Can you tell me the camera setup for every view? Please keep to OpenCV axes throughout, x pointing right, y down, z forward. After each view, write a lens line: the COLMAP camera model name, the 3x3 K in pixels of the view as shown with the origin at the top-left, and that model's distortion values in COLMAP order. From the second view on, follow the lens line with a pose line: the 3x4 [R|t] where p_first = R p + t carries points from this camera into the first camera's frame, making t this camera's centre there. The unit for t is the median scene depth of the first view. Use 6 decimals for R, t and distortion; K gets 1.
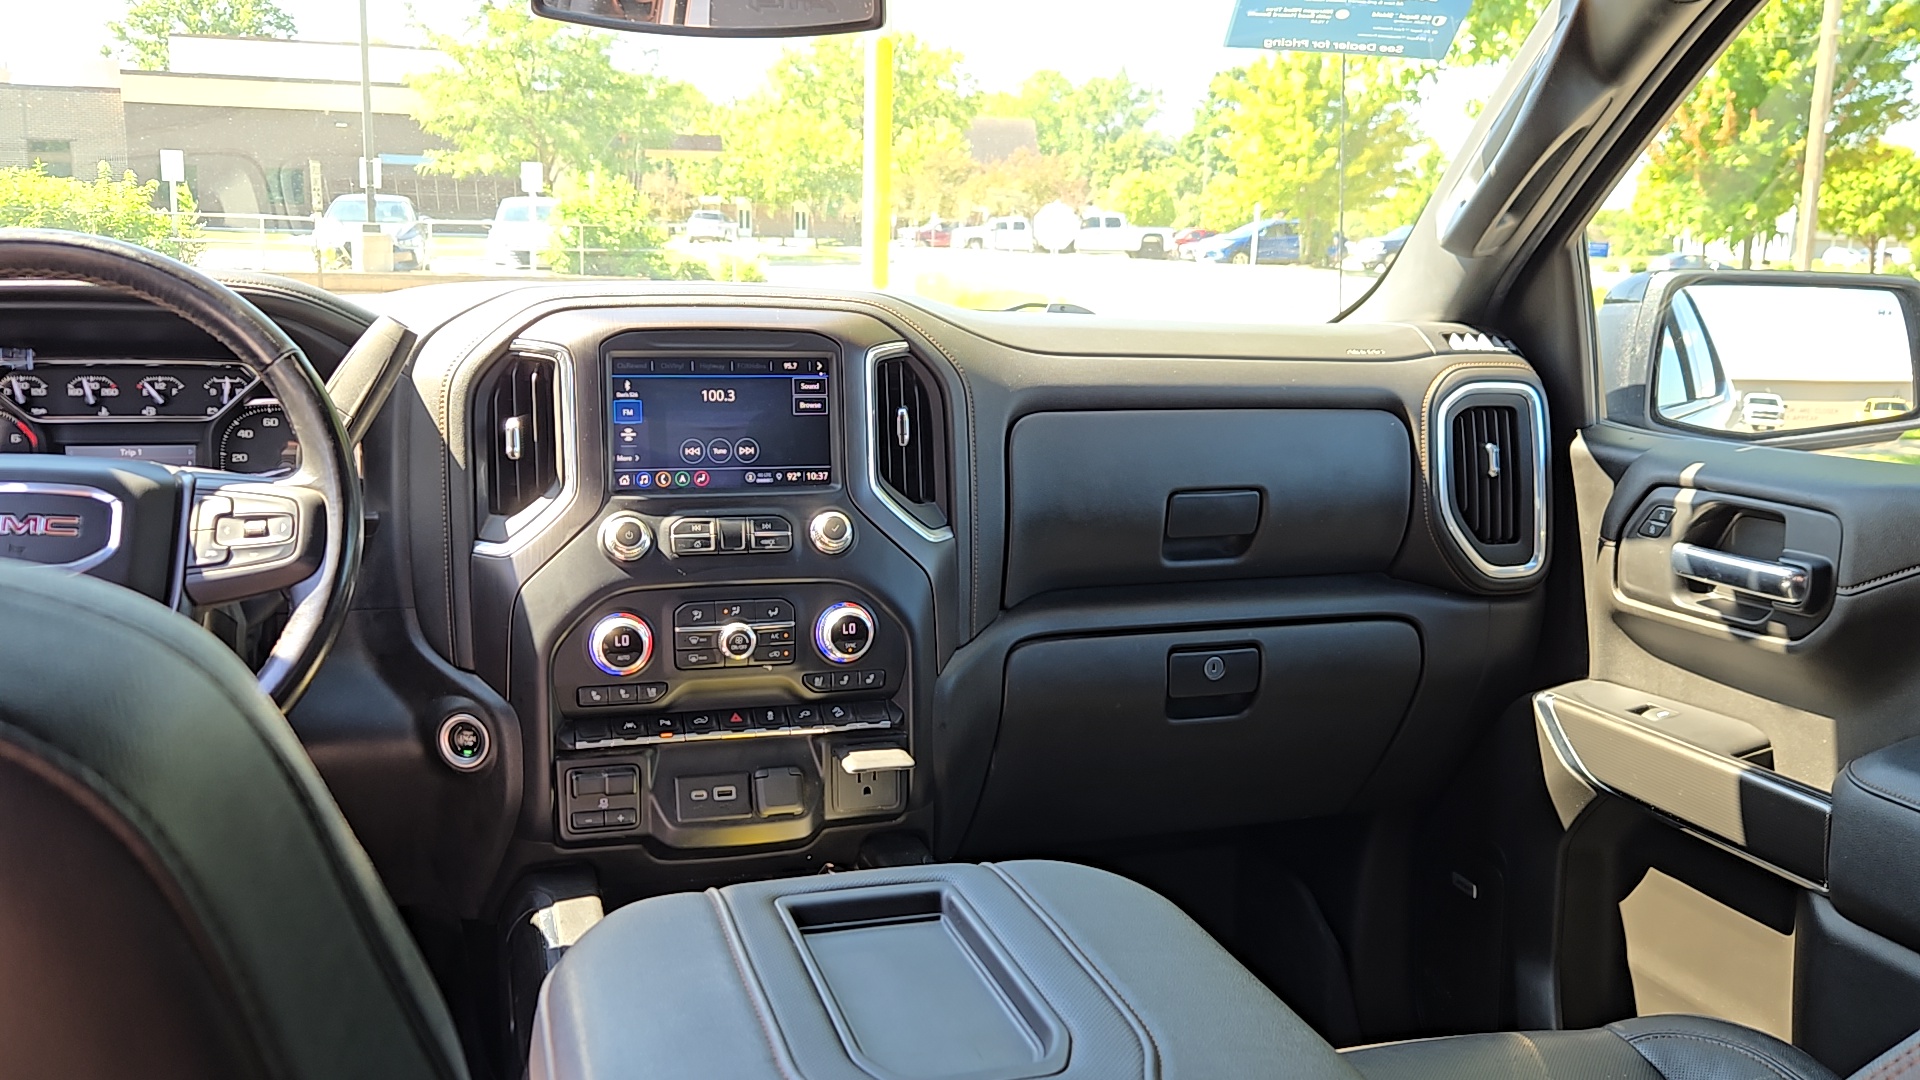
lens RADIAL K [[1621.8, 0, 958.7], [0, 1621.8, 523.1], [0, 0, 1]] dist [0.004549, -0.011299]
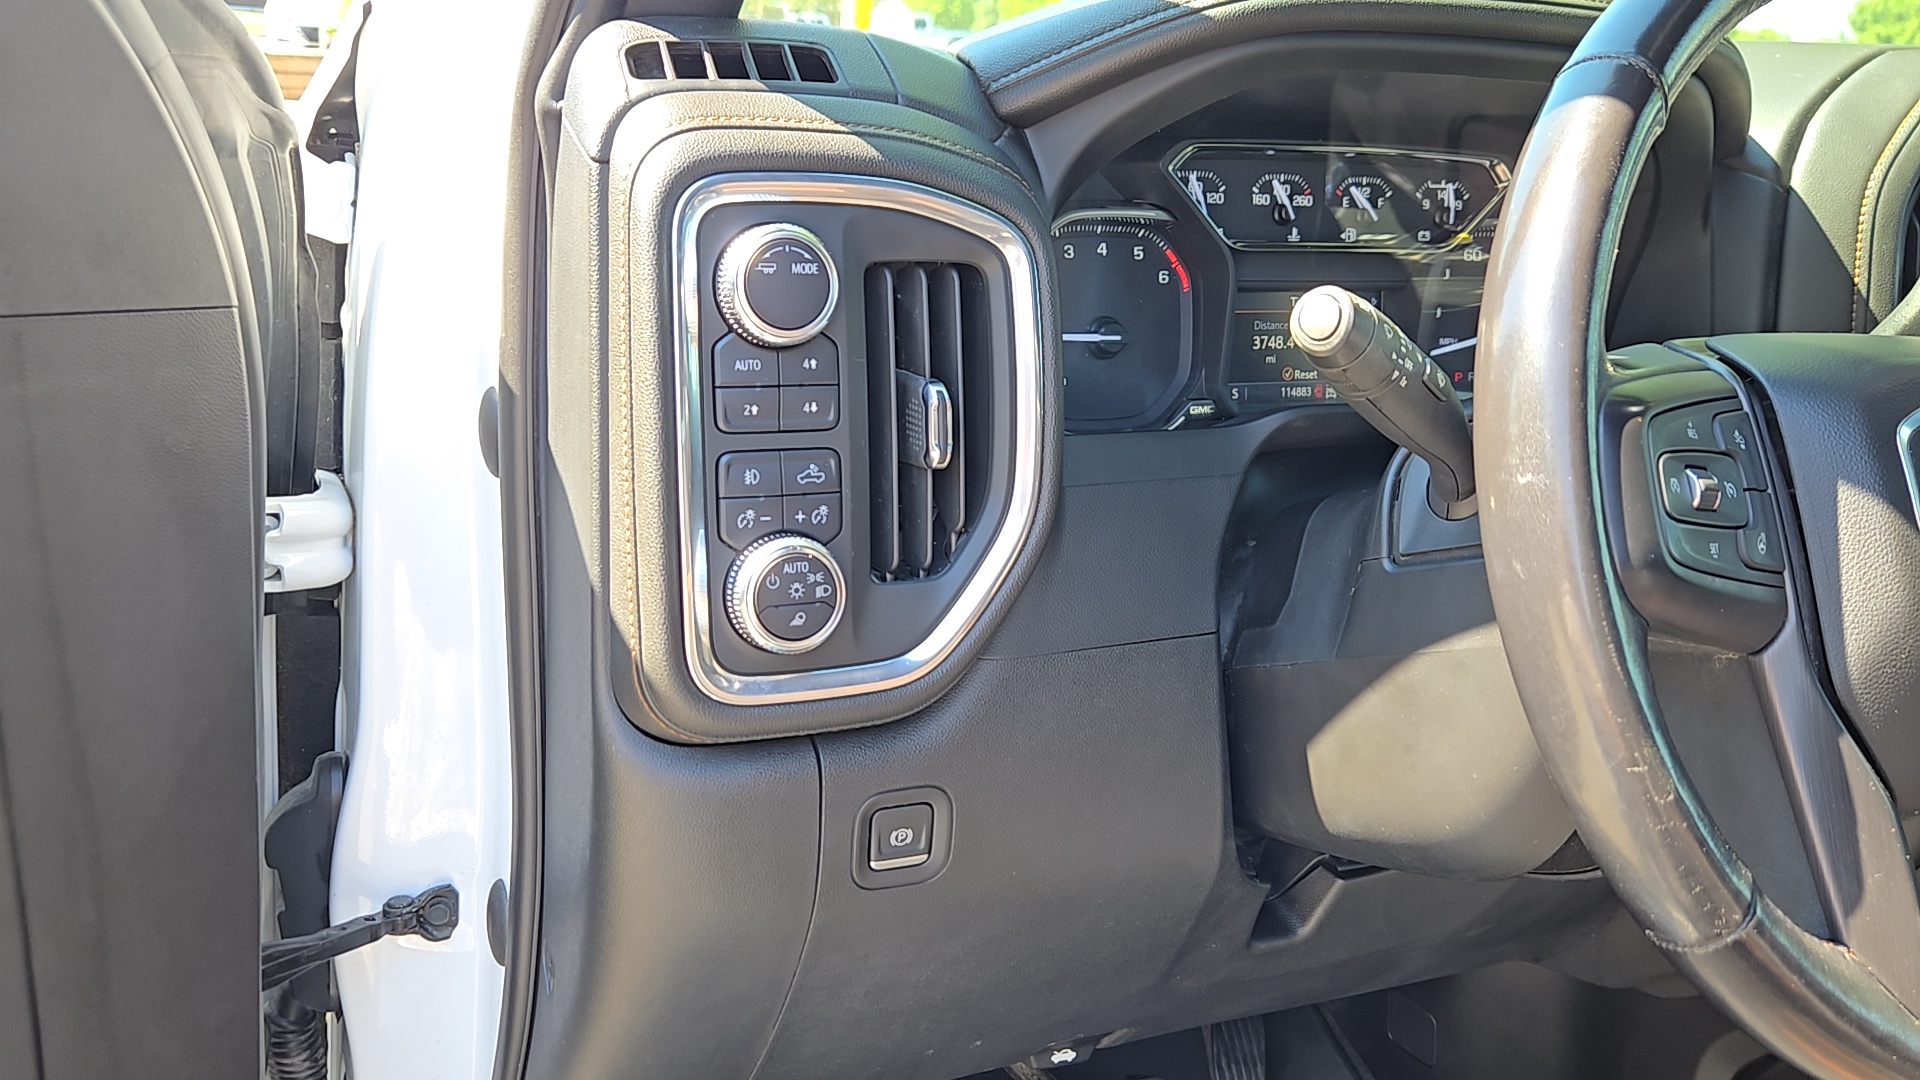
lens RADIAL K [[1621.8, 0, 922.5], [0, 1621.8, 533.3], [0, 0, 1]] dist [0.004549, -0.011299]
pose [[0.991172, 0.000150, 0.132580, -0.736709], [-0.016461, 0.992401, 0.121943, -0.029580], [-0.131554, -0.123049, 0.983642, 0.414589]]
